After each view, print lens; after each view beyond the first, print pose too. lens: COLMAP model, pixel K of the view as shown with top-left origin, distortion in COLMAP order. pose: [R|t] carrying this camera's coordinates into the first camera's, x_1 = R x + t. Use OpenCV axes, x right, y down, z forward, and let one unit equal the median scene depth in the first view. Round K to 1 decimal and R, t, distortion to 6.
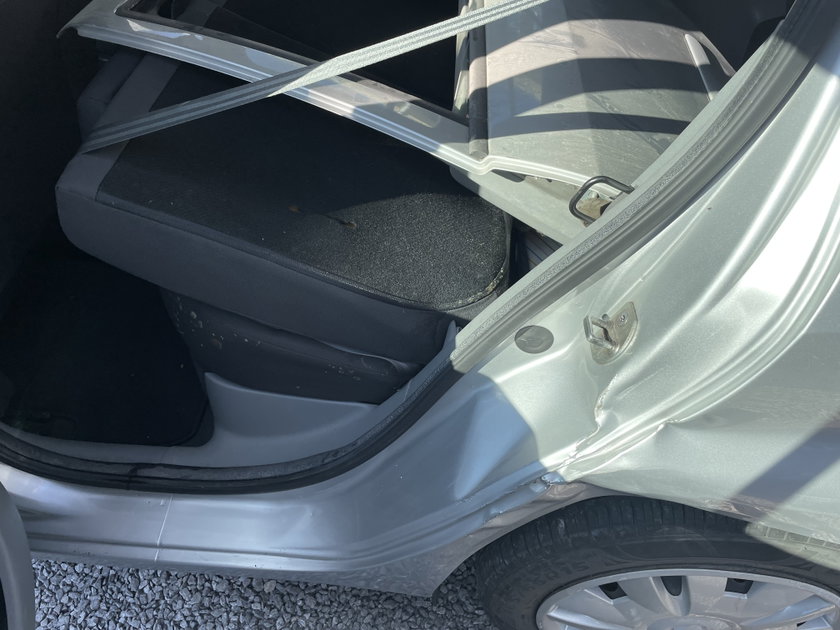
lens RADIAL K [[649.8, 0, 420.0], [0, 649.8, 315.0], [0, 0, 1]] dist [0.079755, -0.108229]
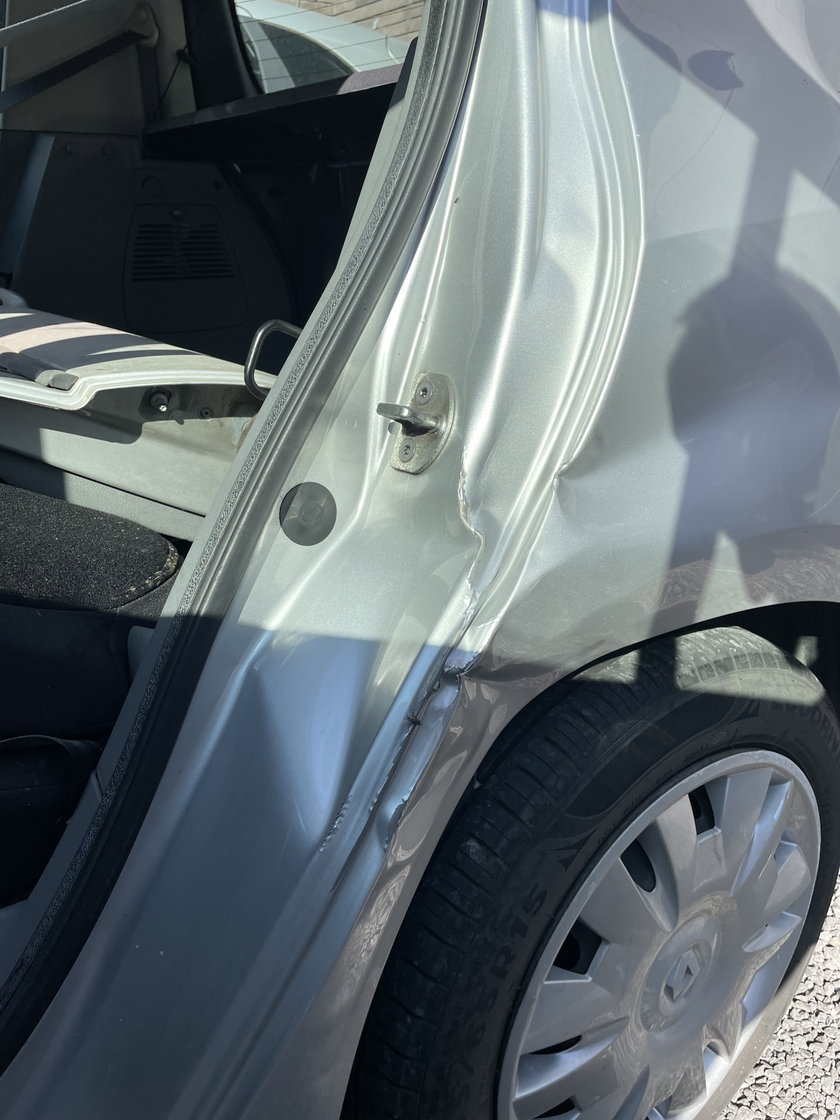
lens RADIAL K [[866.5, 0, 458.0], [0, 866.5, 559.6], [0, 0, 1]] dist [0.079755, -0.108229]
pose [[0.721893, -0.242192, 0.648239, -0.245329], [0.514681, 0.814088, -0.269005, 0.345129], [-0.462573, 0.527829, 0.712336, 0.372294]]
